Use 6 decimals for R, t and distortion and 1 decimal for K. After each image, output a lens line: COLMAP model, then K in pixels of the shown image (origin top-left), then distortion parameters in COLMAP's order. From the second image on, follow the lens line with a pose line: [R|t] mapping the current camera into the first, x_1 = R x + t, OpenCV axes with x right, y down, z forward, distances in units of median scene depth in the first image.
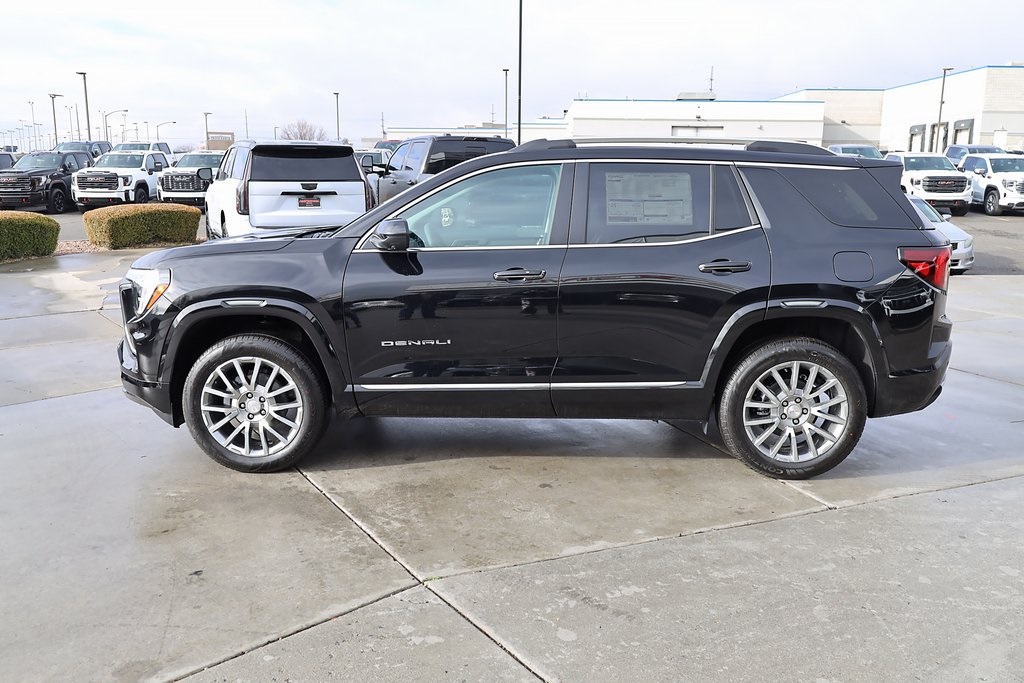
lens RADIAL K [[845.2, 0, 512.0], [0, 845.2, 341.5], [0, 0, 1]] dist [-0.009873, -0.009623]
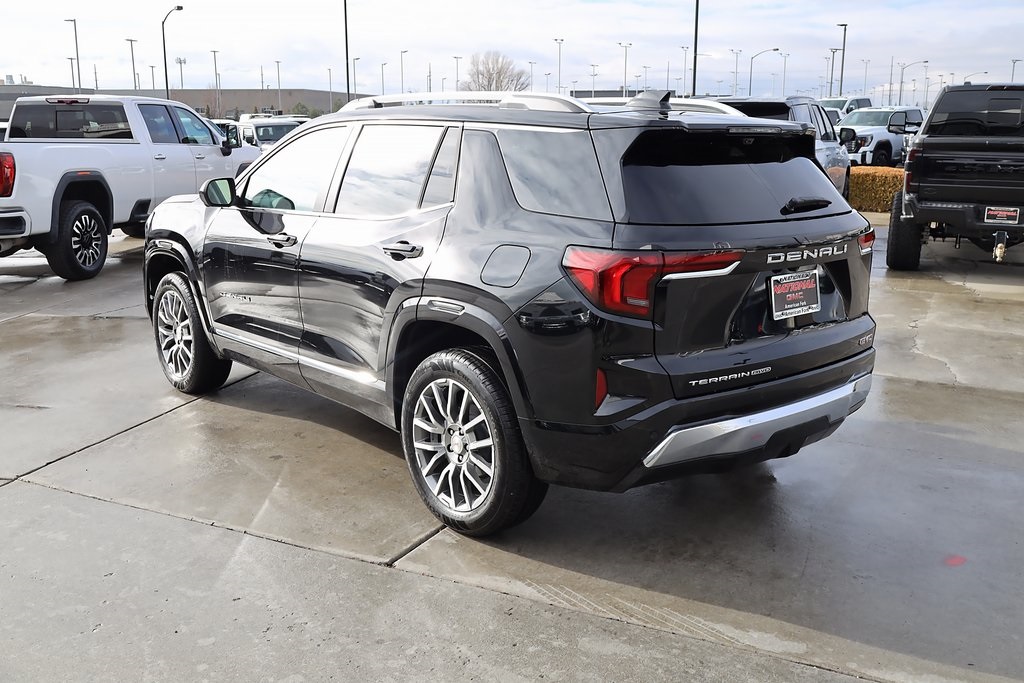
lens RADIAL K [[946.7, 0, 512.0], [0, 946.7, 341.5], [0, 0, 1]] dist [0.005381, 0.002007]
pose [[0.676902, 0.158136, -0.718885, 0.978211], [-0.143828, 0.986239, 0.081518, -0.089029], [0.721884, 0.048216, 0.690332, 0.427142]]
